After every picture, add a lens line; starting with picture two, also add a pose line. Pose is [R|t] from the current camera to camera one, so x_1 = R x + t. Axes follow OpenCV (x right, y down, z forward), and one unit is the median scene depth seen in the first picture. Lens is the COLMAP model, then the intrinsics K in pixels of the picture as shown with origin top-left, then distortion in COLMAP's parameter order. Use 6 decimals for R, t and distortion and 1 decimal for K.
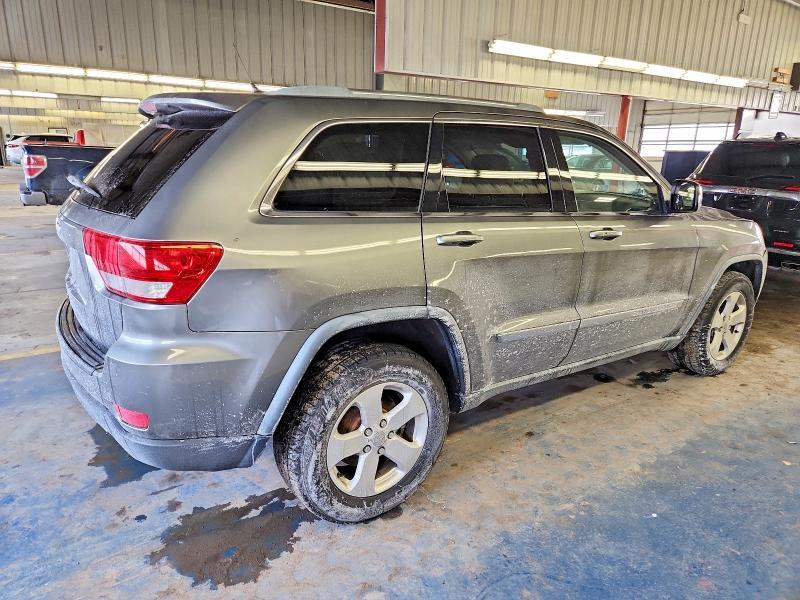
lens RADIAL K [[557.7, 0, 390.4], [0, 557.7, 301.1], [0, 0, 1]] dist [-0.001700, -0.003678]
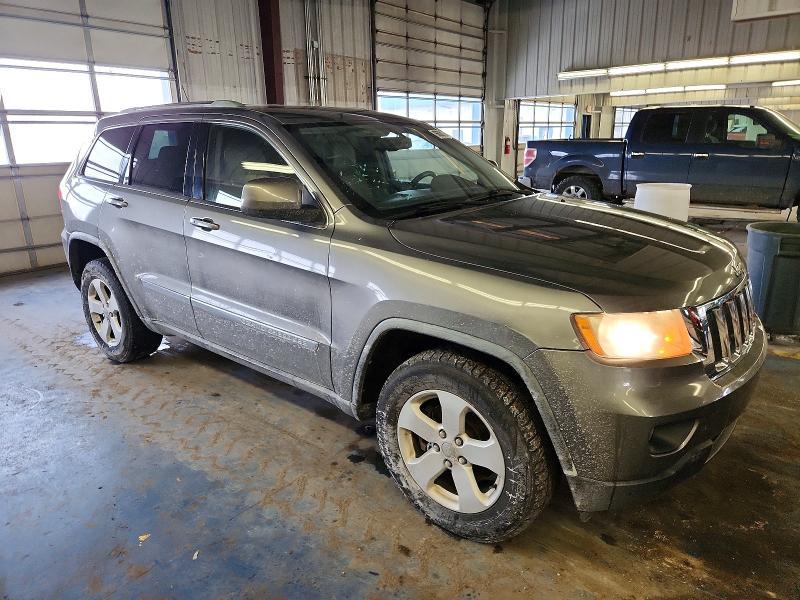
lens RADIAL K [[557.7, 0, 390.4], [0, 557.7, 301.1], [0, 0, 1]] dist [-0.001700, -0.003678]
pose [[0.253761, 0.241123, -0.936731, 1.296624], [-0.226594, 0.956302, 0.184776, -0.223172], [0.940351, 0.165369, 0.297309, 0.922858]]
